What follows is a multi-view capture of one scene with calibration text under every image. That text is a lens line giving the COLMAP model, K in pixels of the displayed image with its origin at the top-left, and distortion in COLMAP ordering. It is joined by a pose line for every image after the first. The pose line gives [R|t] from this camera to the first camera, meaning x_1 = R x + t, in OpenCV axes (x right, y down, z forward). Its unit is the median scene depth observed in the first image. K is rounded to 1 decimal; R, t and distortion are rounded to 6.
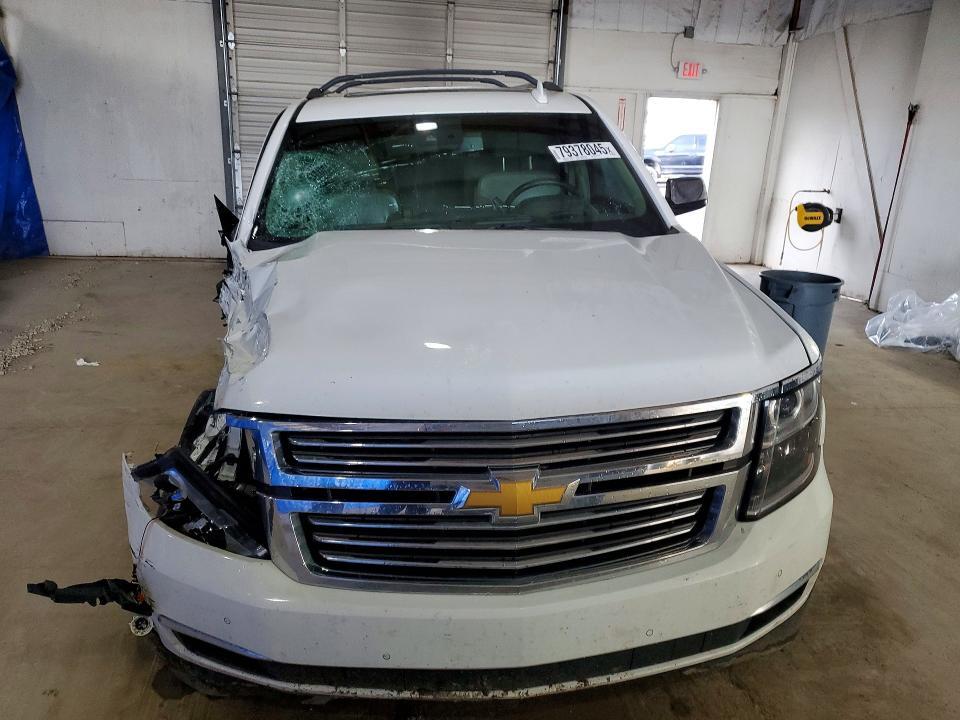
lens RADIAL K [[808.1, 0, 480.0], [0, 808.1, 360.0], [0, 0, 1]] dist [-0.002248, 0.006952]
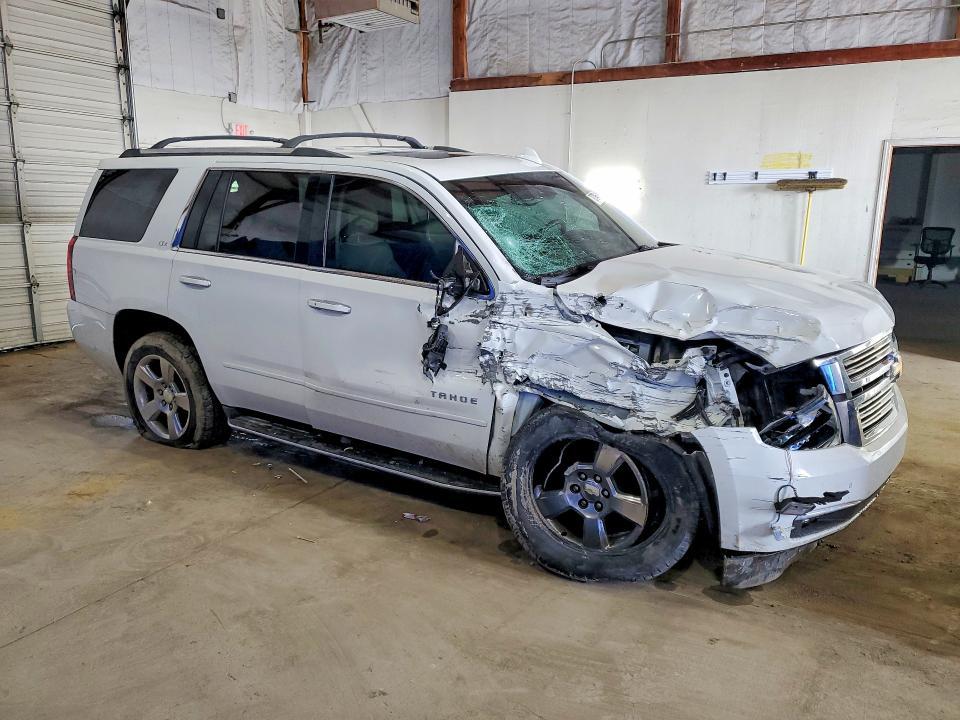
lens RADIAL K [[808.1, 0, 480.0], [0, 808.1, 360.0], [0, 0, 1]] dist [-0.002248, 0.006952]
pose [[0.583801, -0.183610, 0.790863, -0.479314], [0.236161, 0.970377, 0.050957, -0.041929], [-0.776791, 0.157023, 0.609868, 0.139159]]
